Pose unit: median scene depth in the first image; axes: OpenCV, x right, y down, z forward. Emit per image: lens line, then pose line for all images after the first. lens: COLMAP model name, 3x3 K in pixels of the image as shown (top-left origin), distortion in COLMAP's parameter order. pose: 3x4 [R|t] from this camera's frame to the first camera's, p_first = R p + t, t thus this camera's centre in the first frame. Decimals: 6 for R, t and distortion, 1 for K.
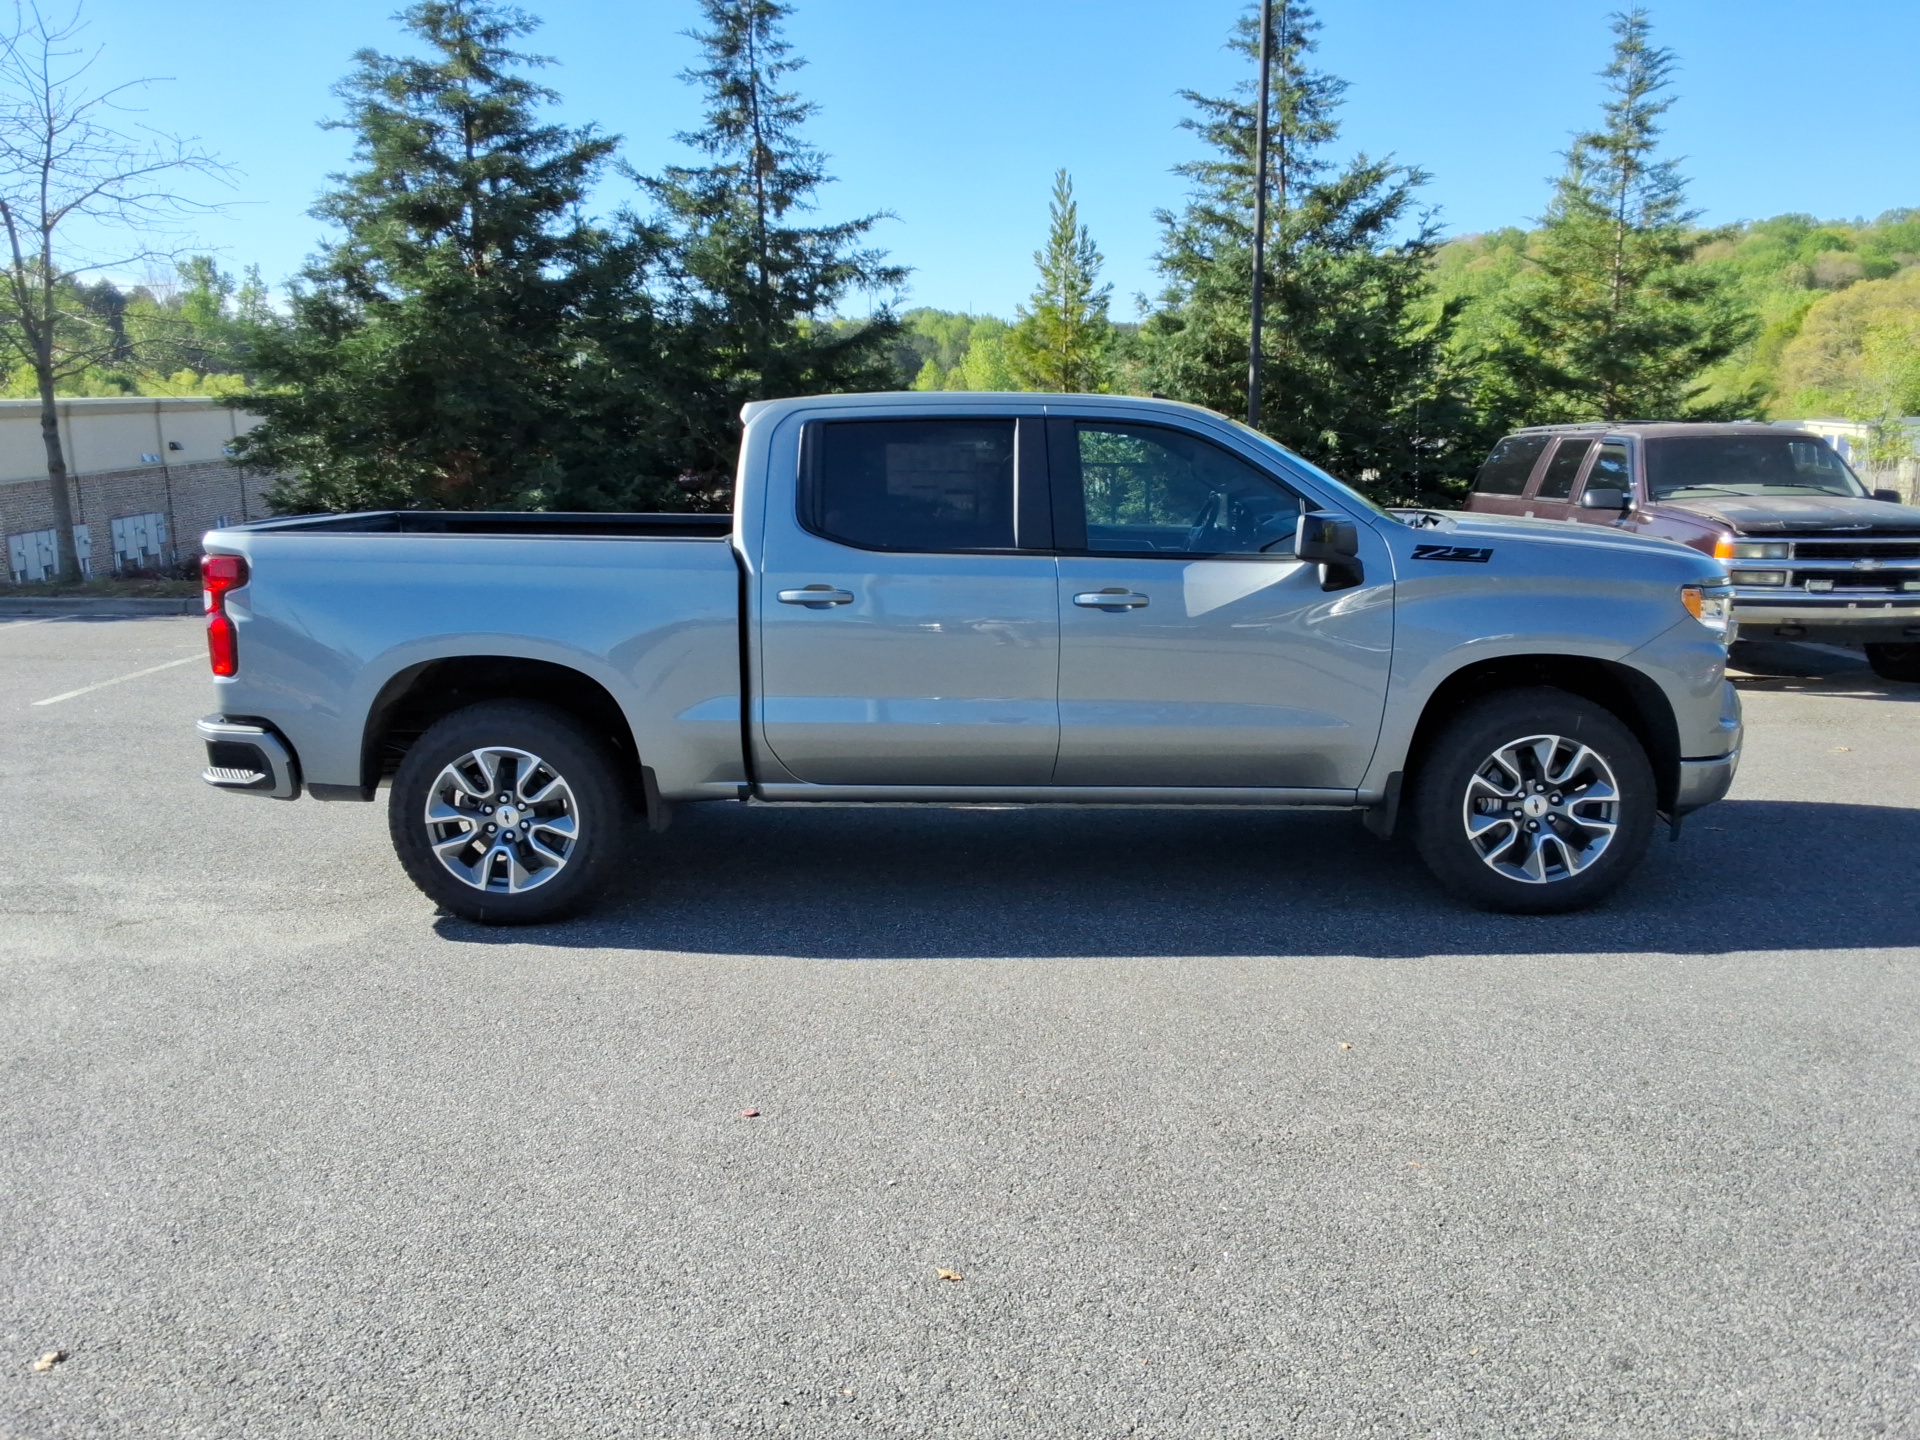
lens RADIAL K [[1534.9, 0, 972.7], [0, 1534.9, 717.4], [0, 0, 1]] dist [0.085365, -0.117779]
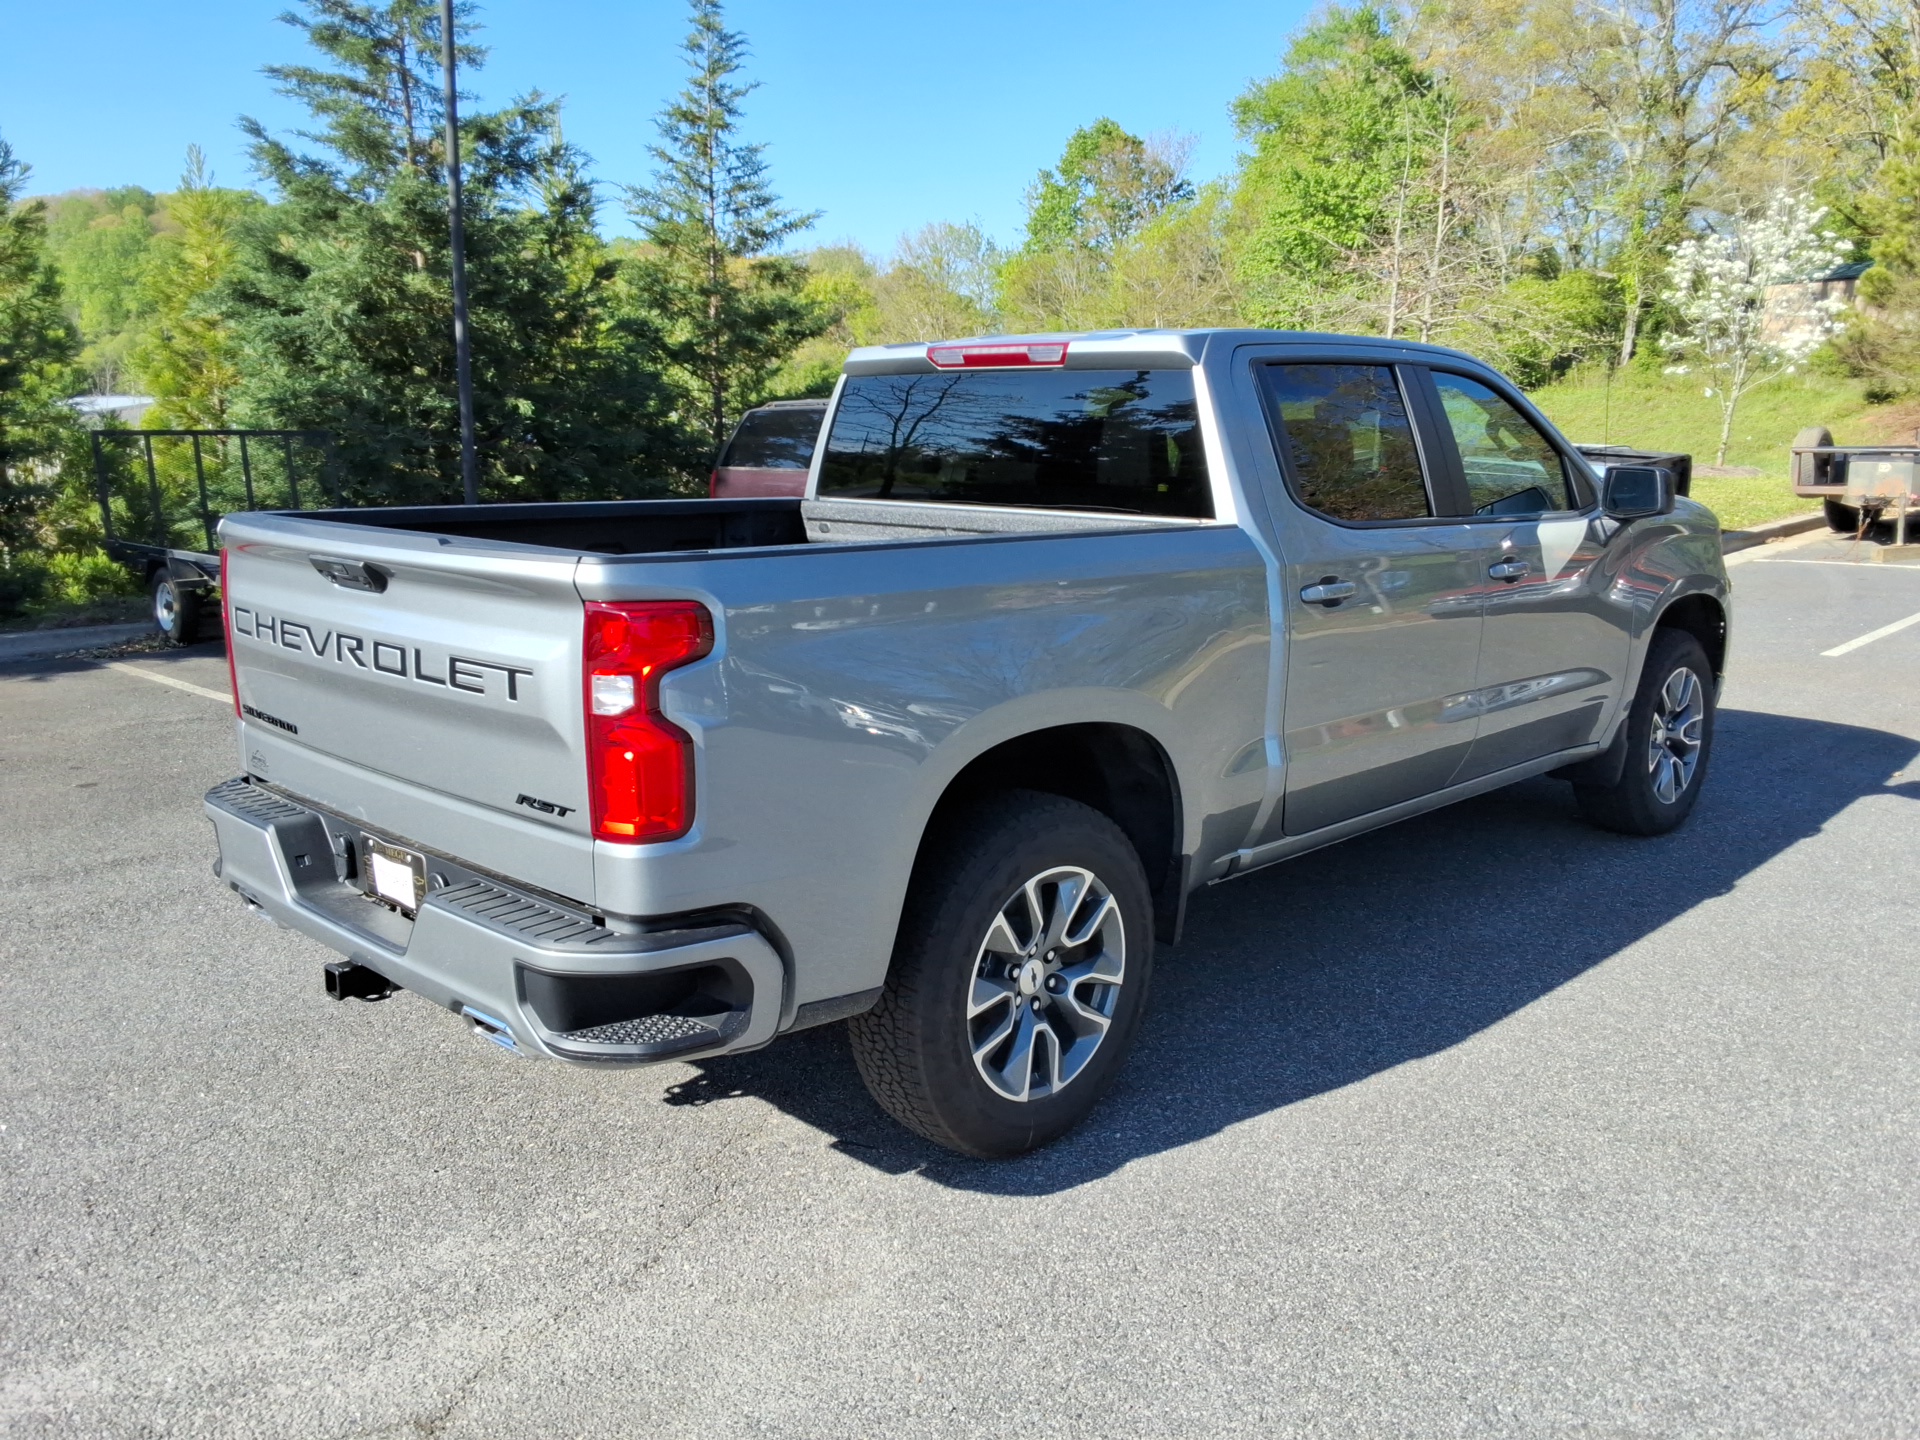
lens RADIAL K [[1541.5, 0, 968.0], [0, 1541.5, 716.9], [0, 0, 1]] dist [0.103874, -0.144280]
pose [[0.695569, -0.131935, 0.706241, -0.244600], [0.123664, 0.990309, 0.063208, -0.027594], [-0.707736, 0.043371, 0.705144, 0.183737]]
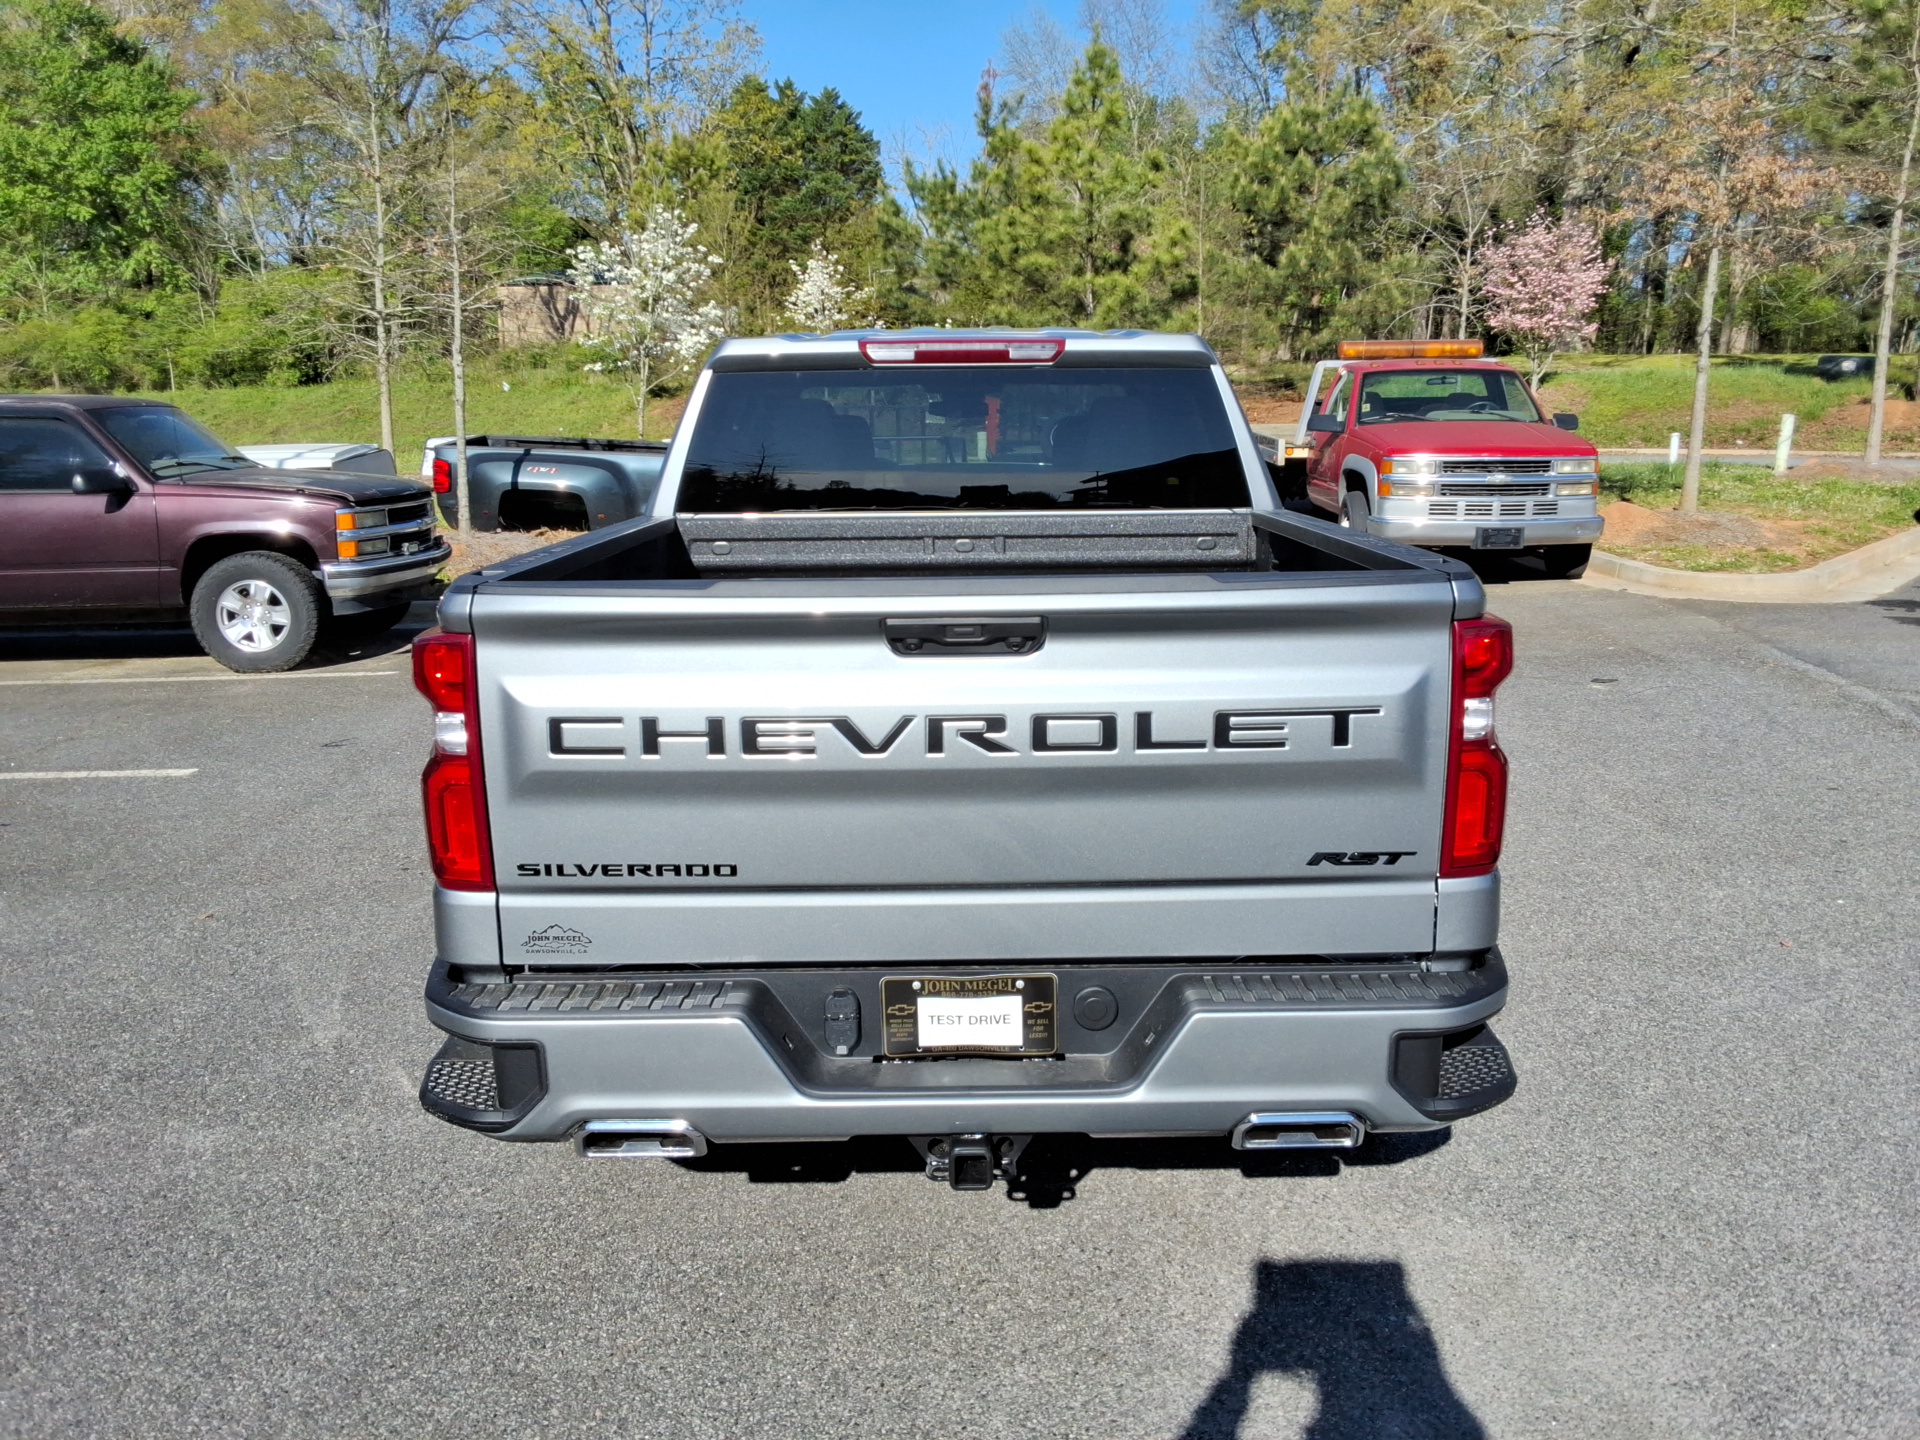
lens RADIAL K [[1535.3, 0, 970.7], [0, 1535.3, 698.0], [0, 0, 1]] dist [0.122291, -0.176052]
pose [[-0.005587, -0.184919, 0.982738, -0.301367], [0.191029, 0.964457, 0.182565, -0.061544], [-0.981568, 0.188752, 0.029936, 0.359313]]
